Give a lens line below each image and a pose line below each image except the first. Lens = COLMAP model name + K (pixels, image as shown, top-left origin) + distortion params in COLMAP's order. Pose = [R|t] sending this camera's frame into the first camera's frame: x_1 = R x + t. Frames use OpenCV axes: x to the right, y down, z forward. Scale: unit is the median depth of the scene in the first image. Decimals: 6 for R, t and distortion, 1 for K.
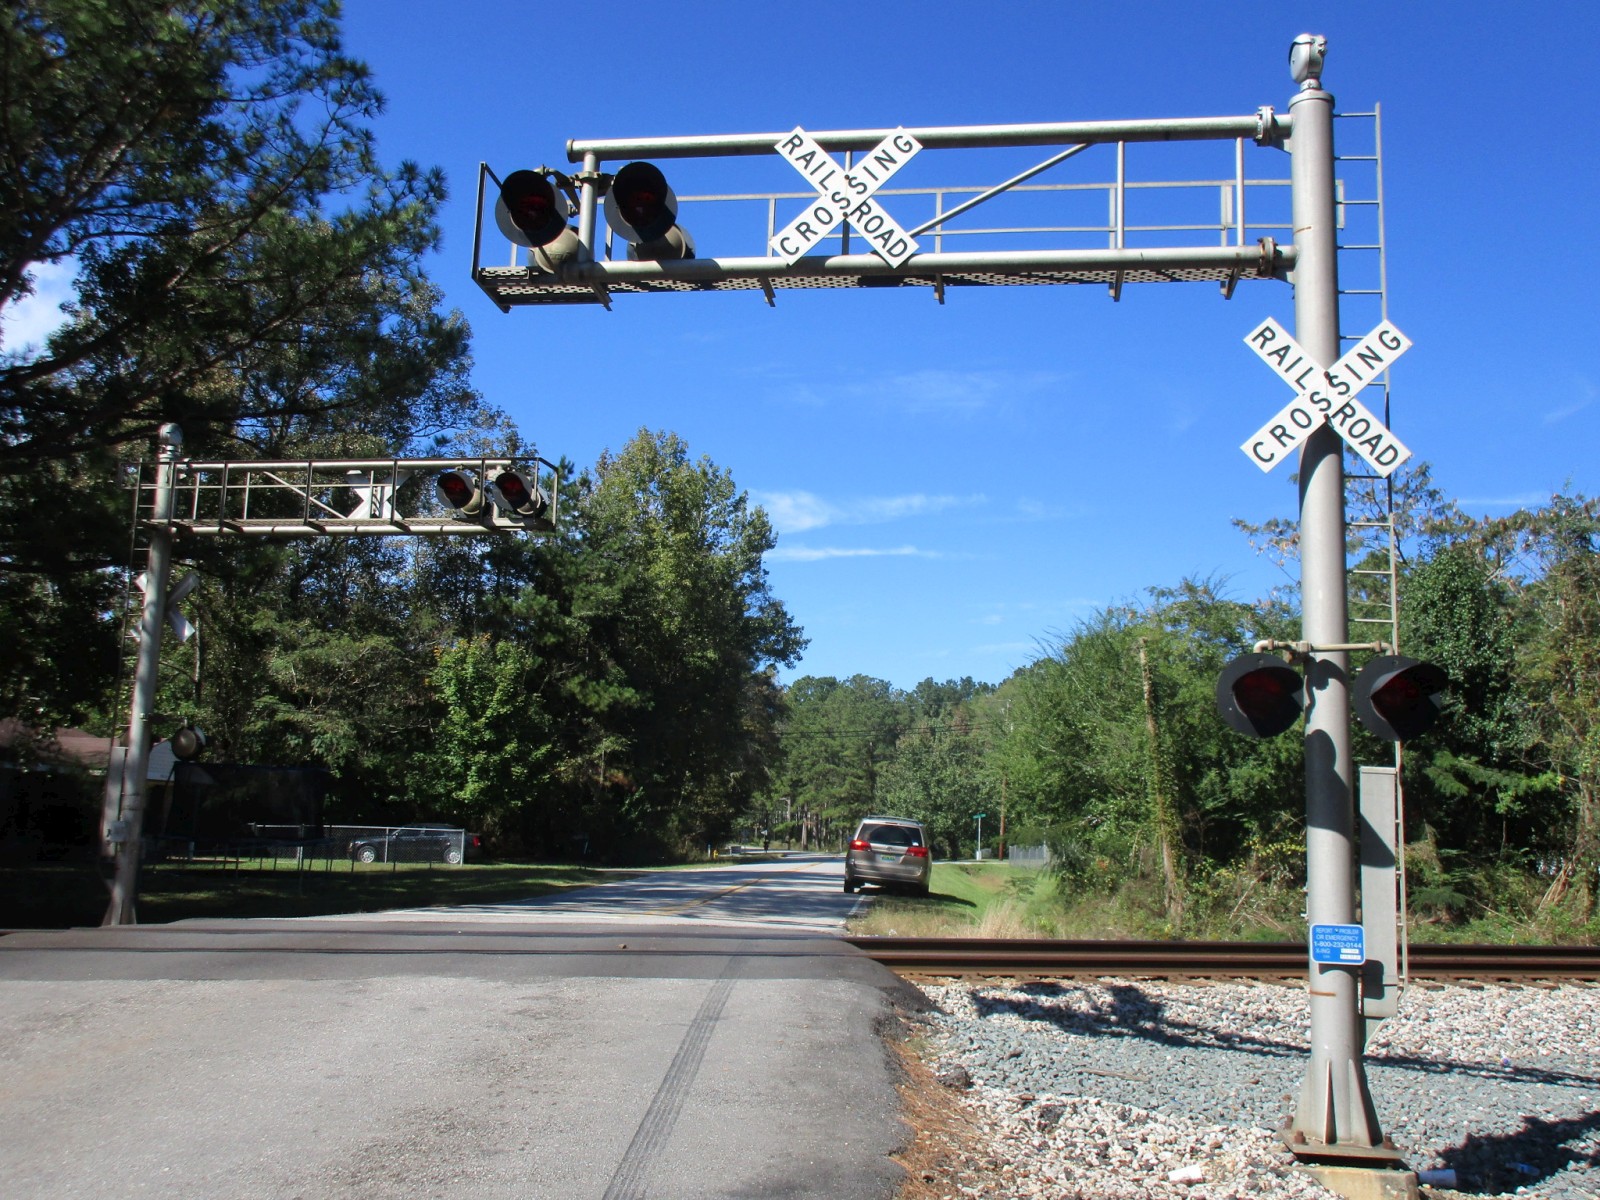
lens RADIAL K [[1531.0, 0, 799.6], [0, 1531.0, 595.7], [0, 0, 1]] dist [0.012228, 0.019946]
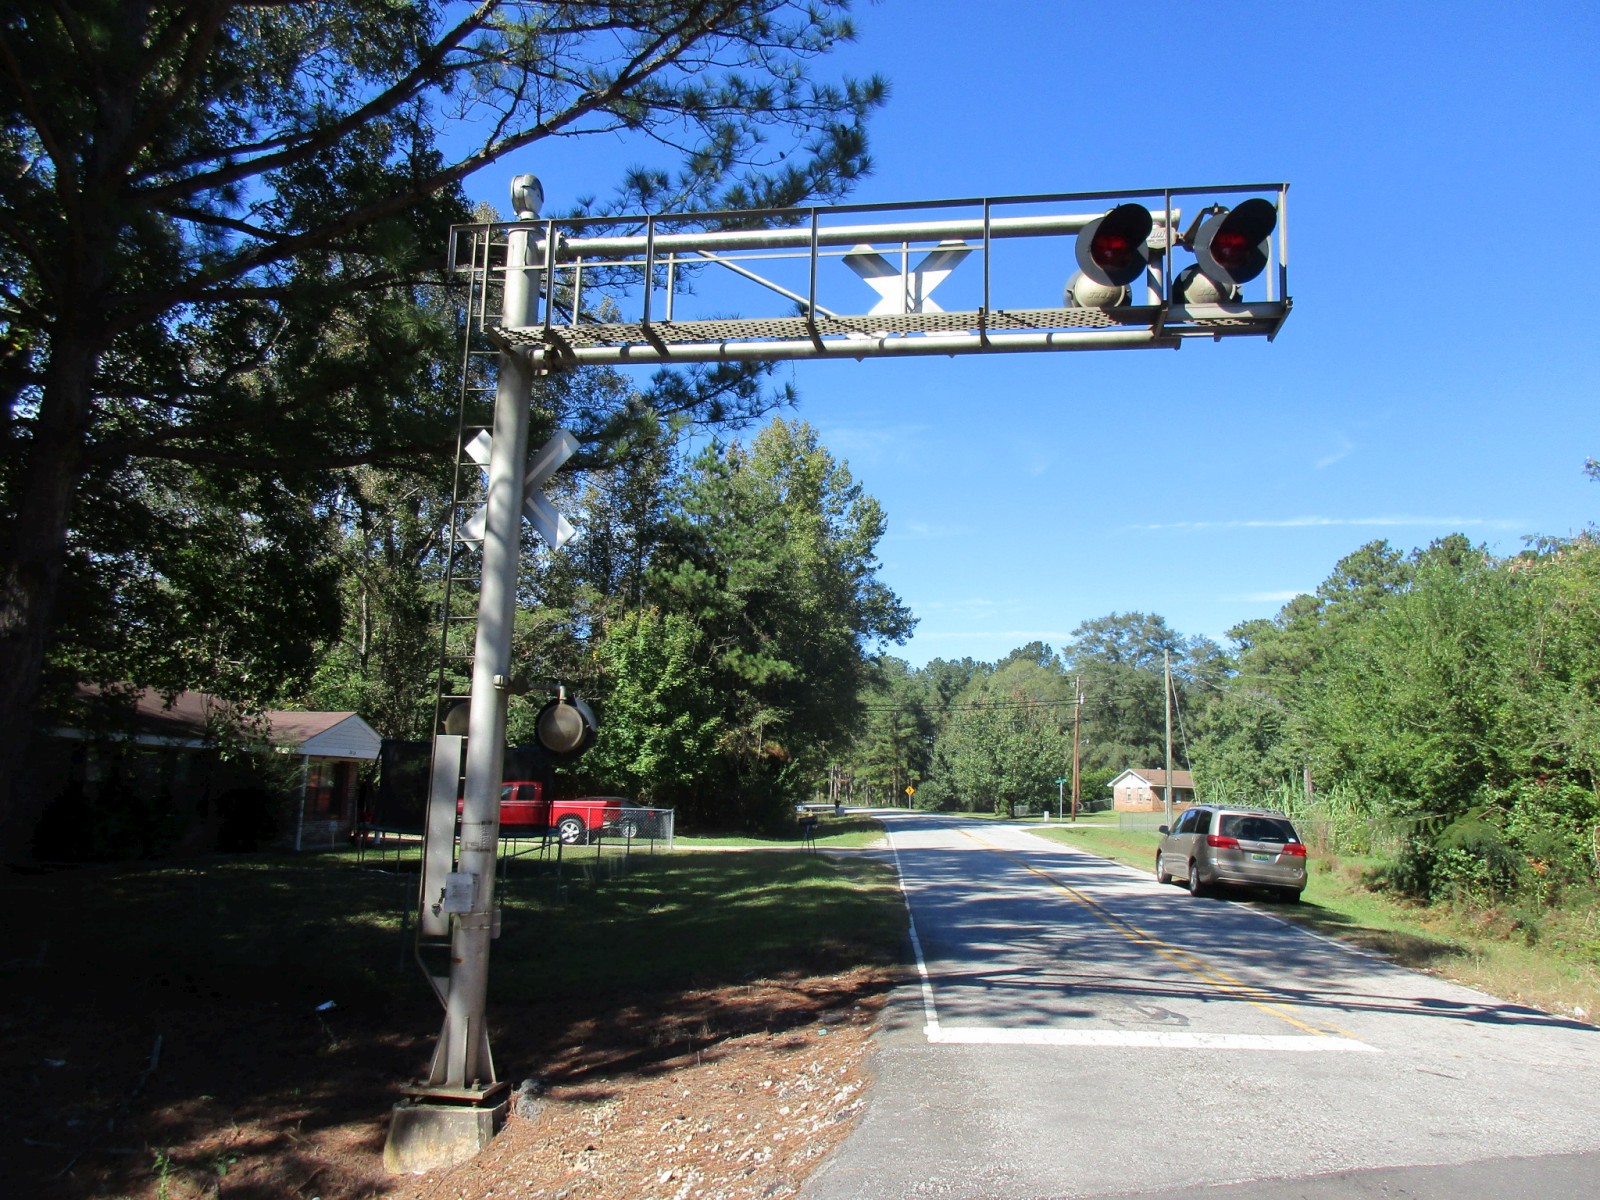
lens RADIAL K [[1189.3, 0, 796.9], [0, 1189.3, 603.0], [0, 0, 1]] dist [-0.003406, 0.008874]
pose [[0.999802, 0.001195, 0.019877, -0.120153], [-0.001292, 0.999987, 0.004848, 0.017606], [-0.019871, -0.004873, 0.999791, 0.208934]]
